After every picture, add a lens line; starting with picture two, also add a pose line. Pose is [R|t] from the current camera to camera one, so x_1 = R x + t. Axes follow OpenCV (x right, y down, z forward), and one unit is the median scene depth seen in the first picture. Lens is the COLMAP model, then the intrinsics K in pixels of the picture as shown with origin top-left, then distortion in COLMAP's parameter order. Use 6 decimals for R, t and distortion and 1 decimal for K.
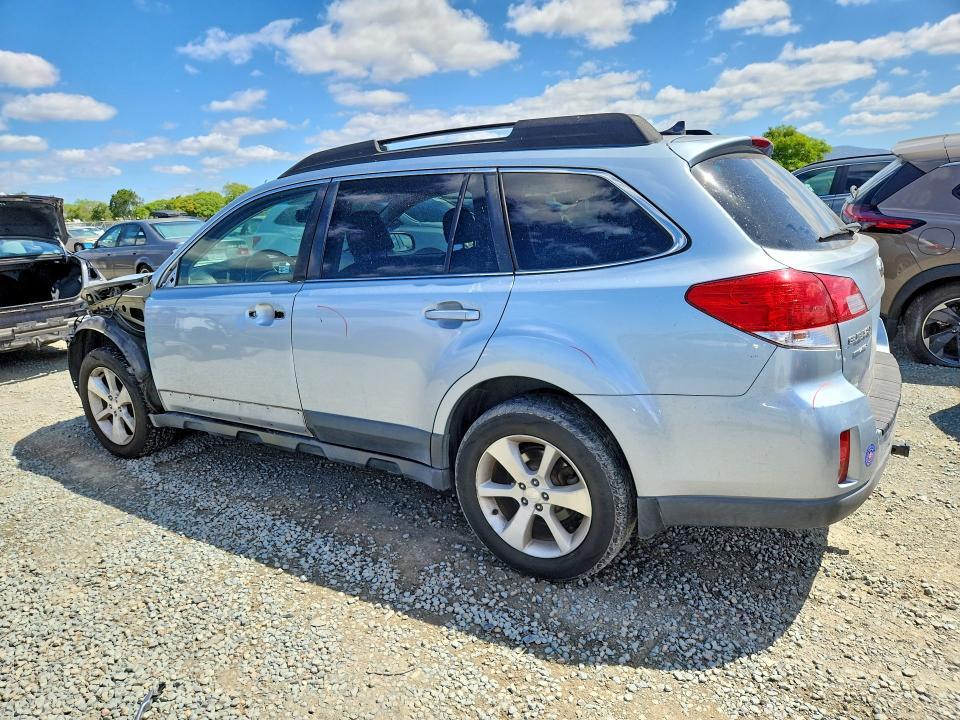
lens RADIAL K [[685.2, 0, 476.7], [0, 685.2, 355.7], [0, 0, 1]] dist [0.025782, -0.010820]
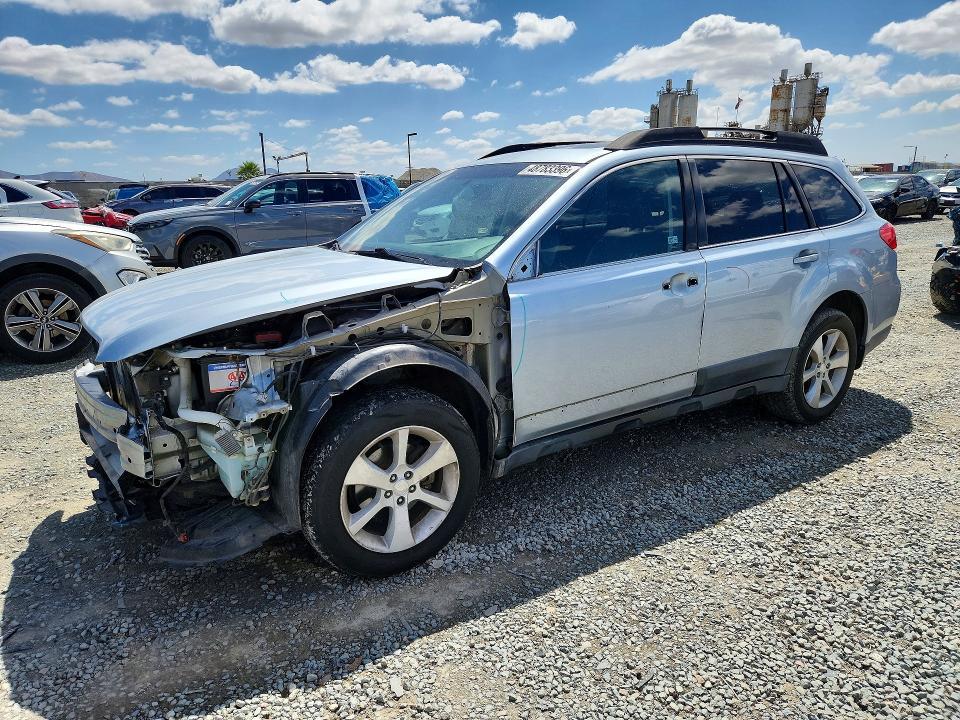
lens RADIAL K [[685.2, 0, 479.6], [0, 685.2, 359.5], [0, 0, 1]] dist [0.025782, -0.010820]
pose [[0.367083, -0.175903, 0.913405, -1.353690], [0.197635, 0.974286, 0.108201, -0.119688], [-0.908950, 0.140802, 0.392409, 0.887692]]
